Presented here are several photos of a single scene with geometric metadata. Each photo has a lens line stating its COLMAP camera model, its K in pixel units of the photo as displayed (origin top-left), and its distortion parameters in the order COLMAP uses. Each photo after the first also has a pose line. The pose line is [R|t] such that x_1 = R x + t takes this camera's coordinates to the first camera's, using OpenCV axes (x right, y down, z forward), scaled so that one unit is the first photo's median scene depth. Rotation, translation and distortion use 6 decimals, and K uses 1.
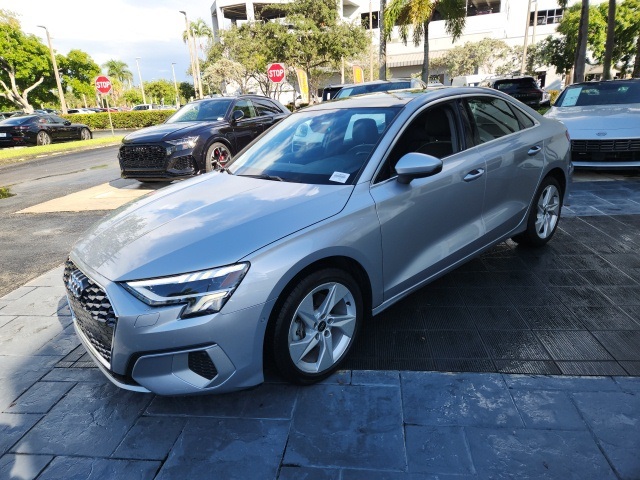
lens RADIAL K [[426.3, 0, 317.1], [0, 426.3, 238.2], [0, 0, 1]] dist [0.061057, -0.046655]
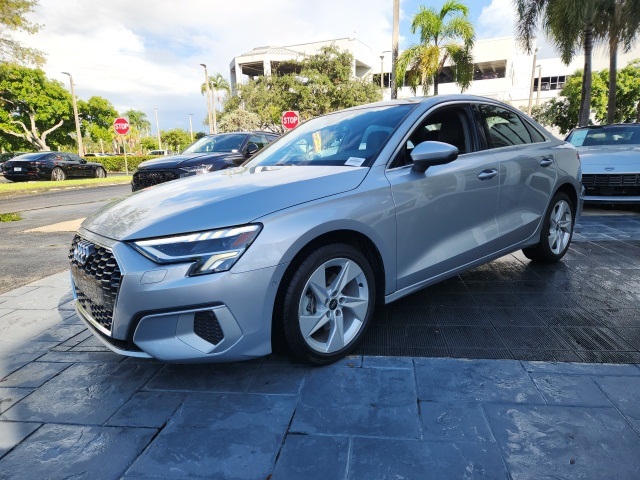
lens RADIAL K [[426.3, 0, 327.2], [0, 426.3, 249.9], [0, 0, 1]] dist [0.061057, -0.046655]
pose [[0.999464, 0.032376, 0.004781, -0.007496], [-0.031776, 0.994968, -0.095020, 0.117843], [-0.007834, 0.094817, 0.995464, 0.019413]]
